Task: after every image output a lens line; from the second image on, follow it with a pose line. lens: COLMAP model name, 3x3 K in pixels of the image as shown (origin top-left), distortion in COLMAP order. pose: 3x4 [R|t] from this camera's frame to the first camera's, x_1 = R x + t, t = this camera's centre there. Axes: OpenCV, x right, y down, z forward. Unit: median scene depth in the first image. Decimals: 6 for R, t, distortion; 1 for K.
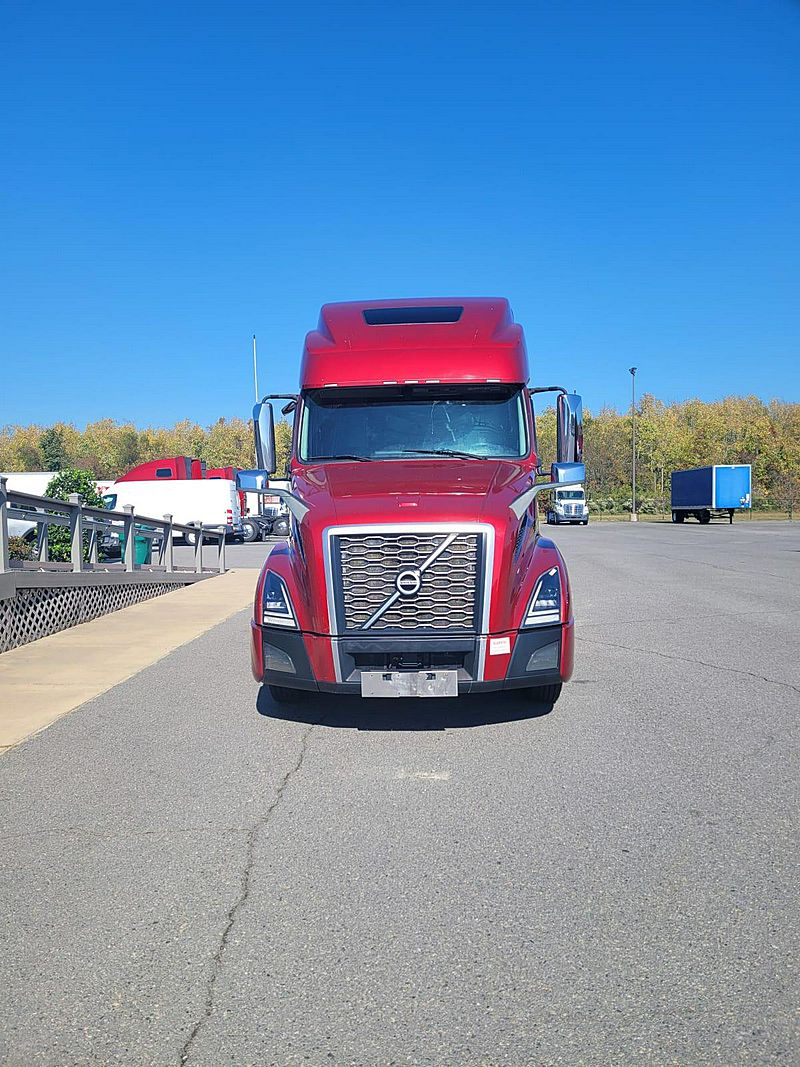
lens RADIAL K [[843.8, 0, 392.9], [0, 843.8, 530.4], [0, 0, 1]] dist [0.097914, 0.014165]
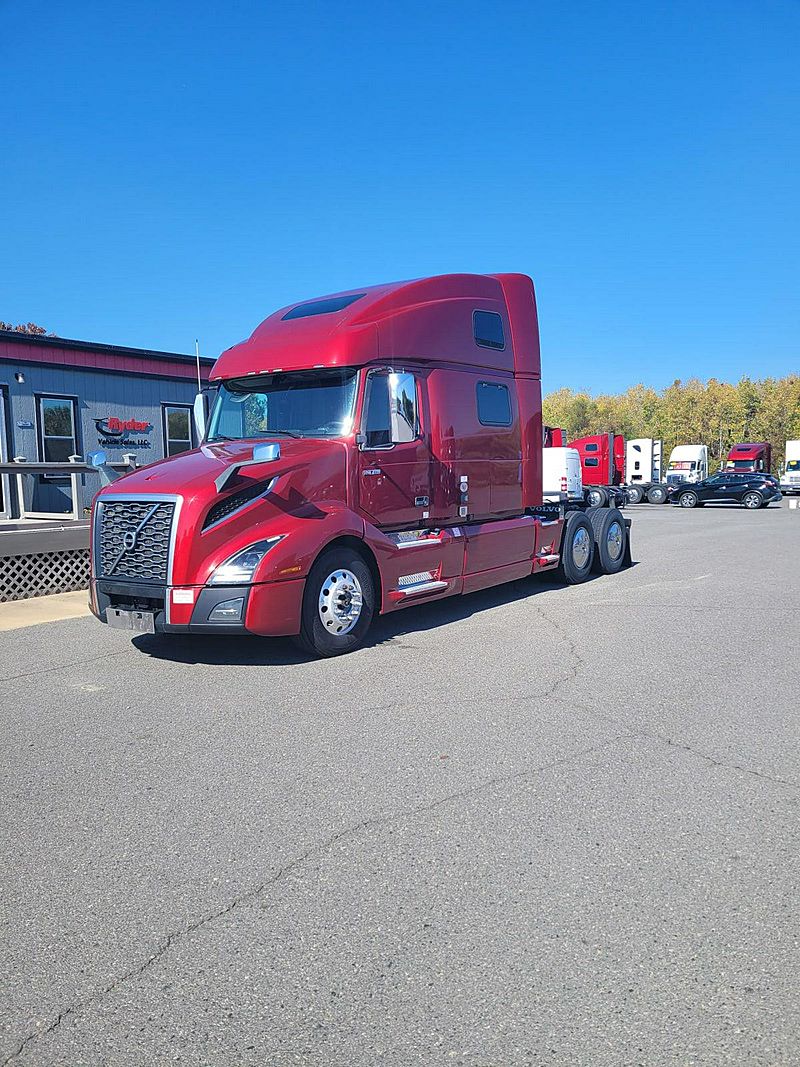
lens RADIAL K [[843.8, 0, 398.9], [0, 843.8, 537.5], [0, 0, 1]] dist [0.097914, 0.014165]
pose [[0.839845, 0.045298, -0.540932, 1.036586], [-0.018730, 0.998337, 0.054522, -0.019246], [0.542503, -0.035658, 0.839297, 0.154395]]
